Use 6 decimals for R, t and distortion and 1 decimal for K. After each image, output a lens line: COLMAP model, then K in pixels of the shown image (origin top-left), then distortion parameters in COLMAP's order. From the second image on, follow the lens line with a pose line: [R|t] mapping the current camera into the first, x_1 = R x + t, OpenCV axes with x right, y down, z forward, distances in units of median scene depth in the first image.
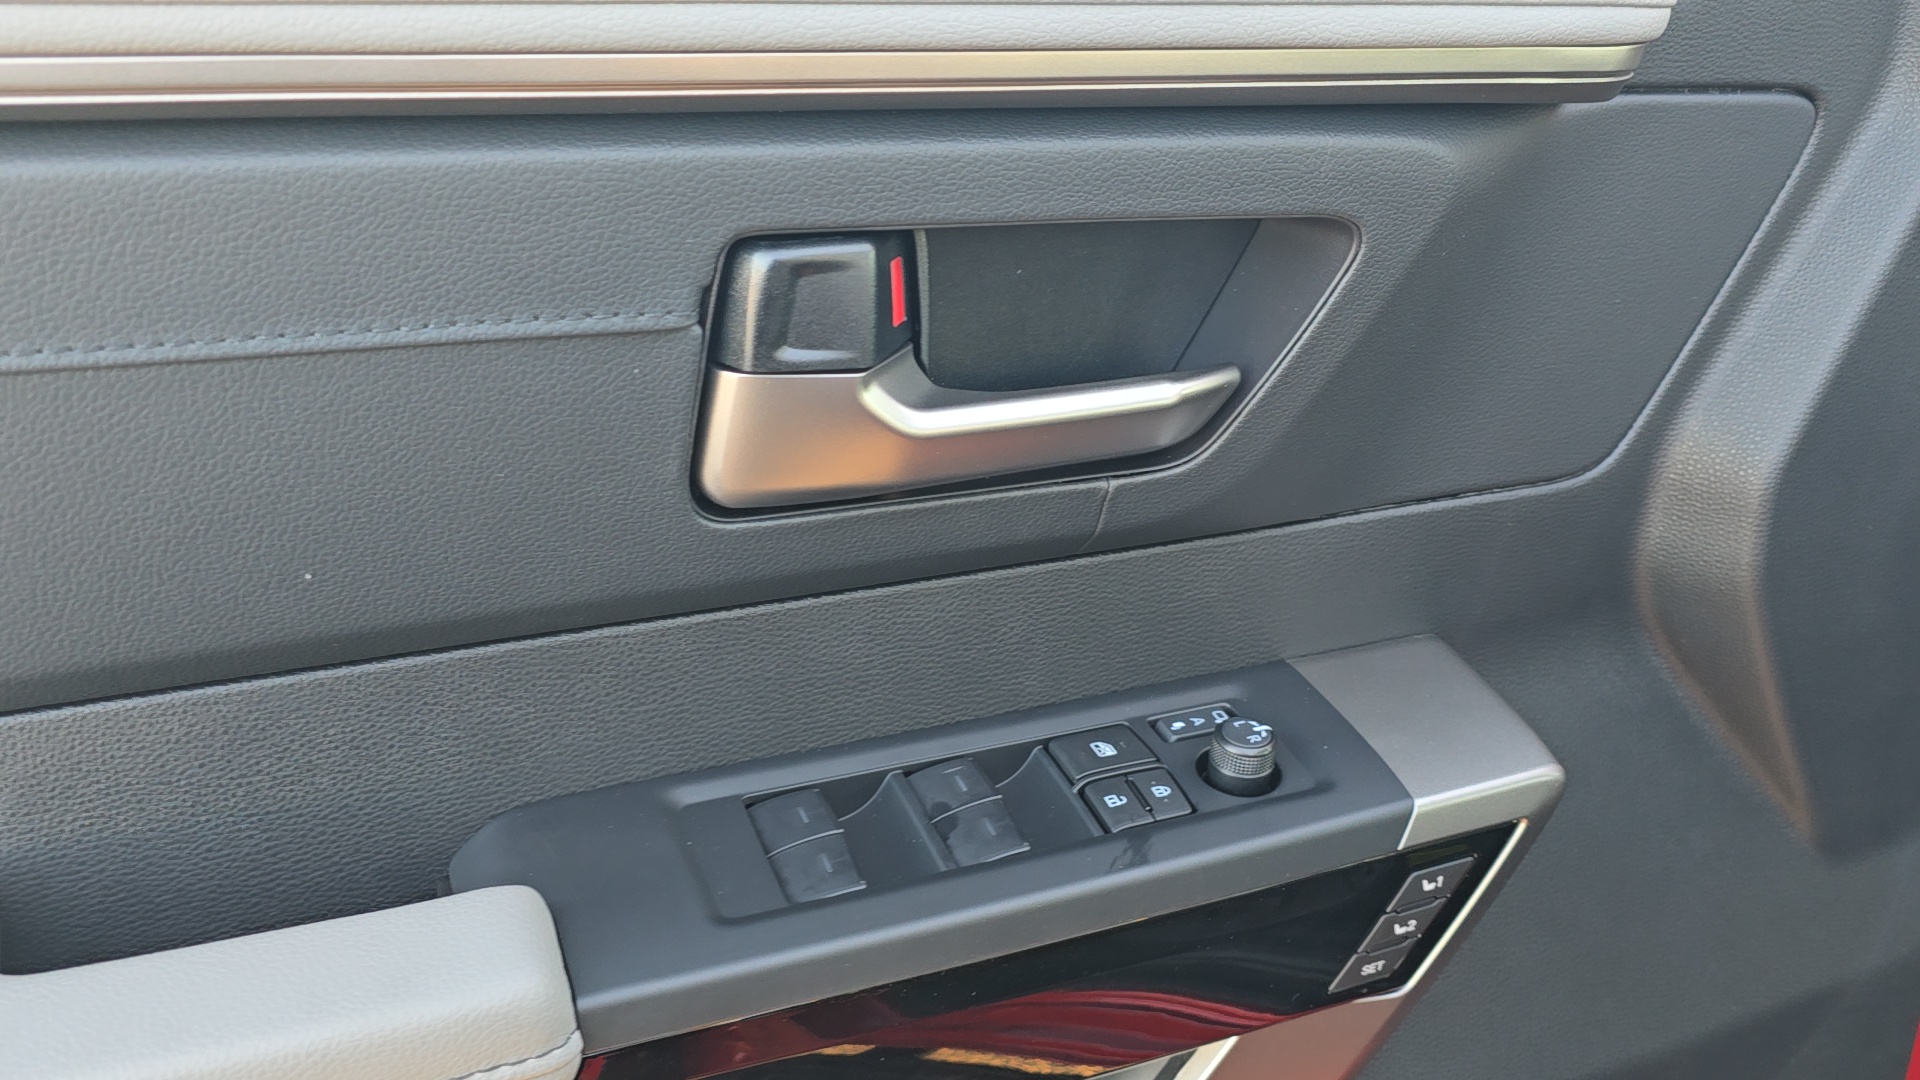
lens RADIAL K [[1588.5, 0, 960.0], [0, 1588.5, 540.0], [0, 0, 1]] dist [-0.038135, 0.064281]
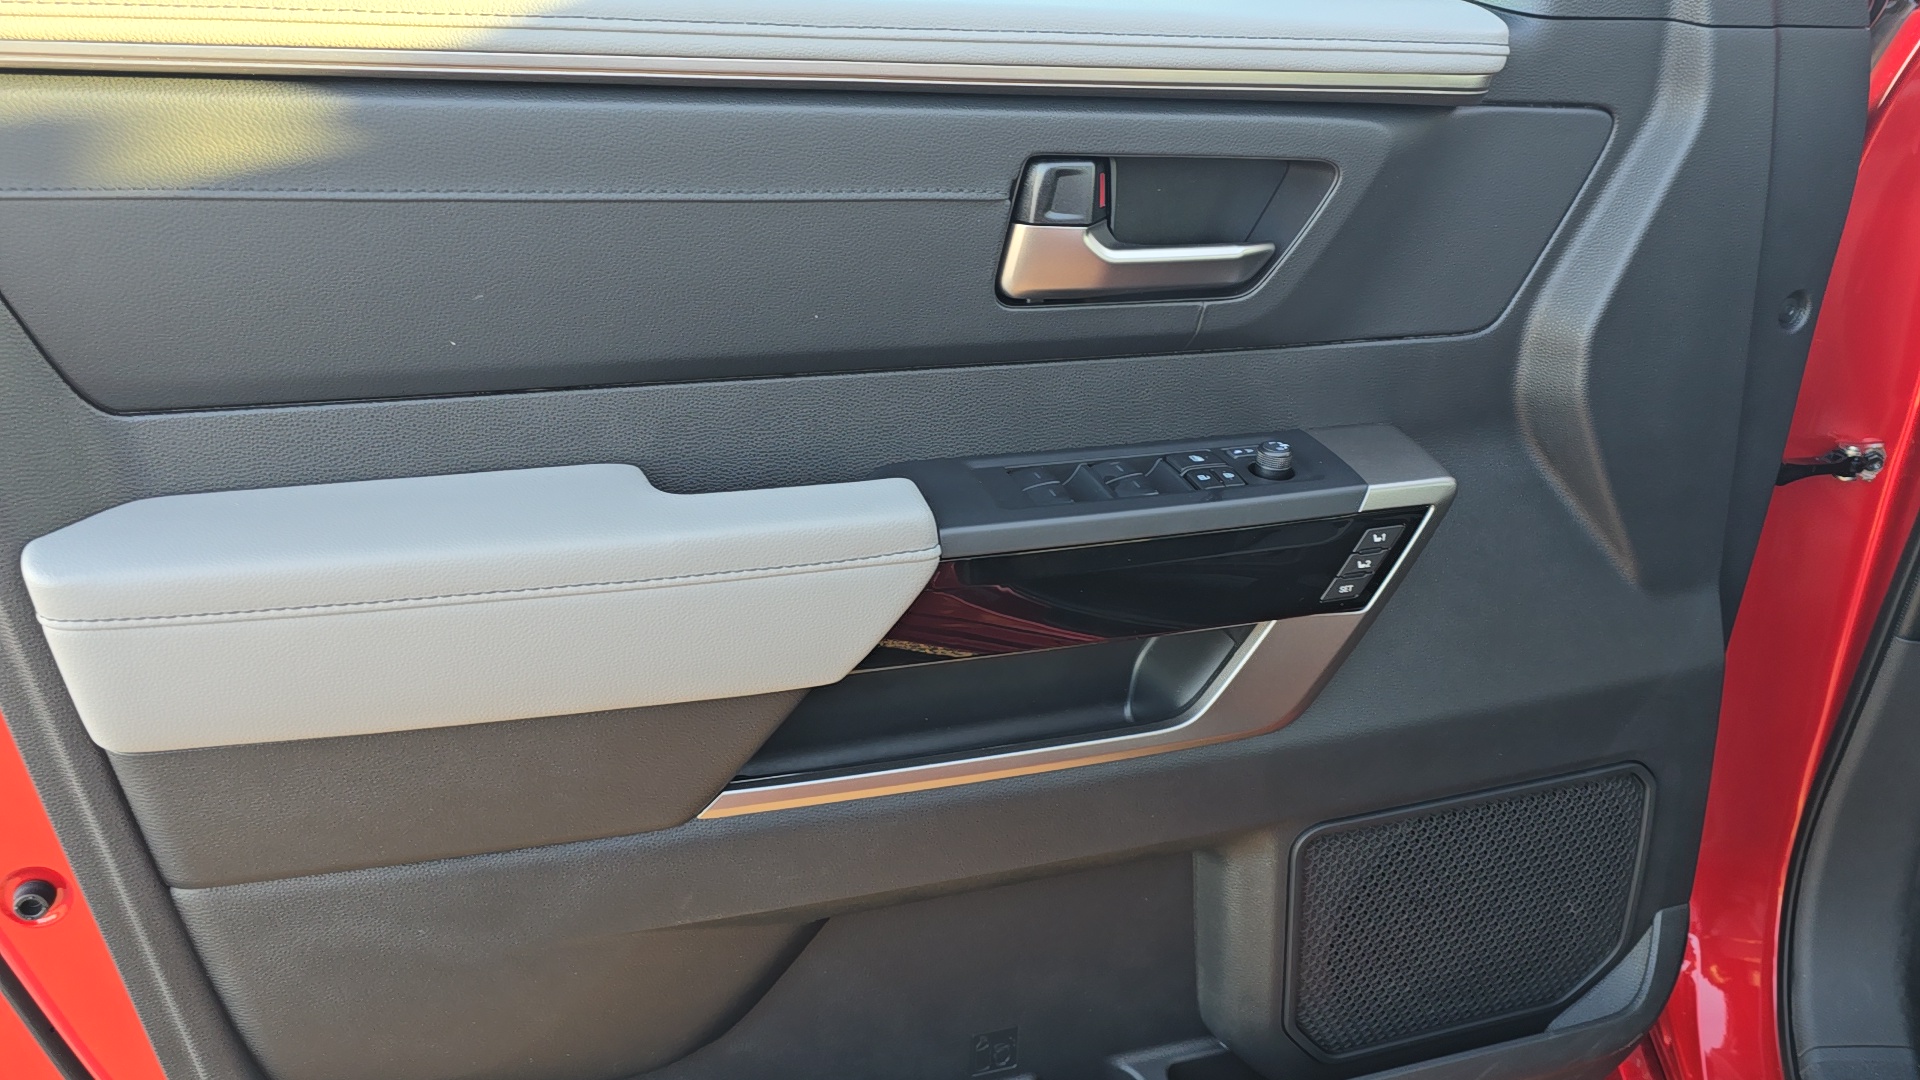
lens RADIAL K [[1567.3, 0, 960.0], [0, 1567.3, 540.0], [0, 0, 1]] dist [-0.006769, 0.013501]
pose [[0.999137, 0.023050, -0.034548, -0.121252], [-0.024528, 0.998774, -0.042988, 0.323344], [0.033515, 0.043798, 0.998478, -0.830516]]
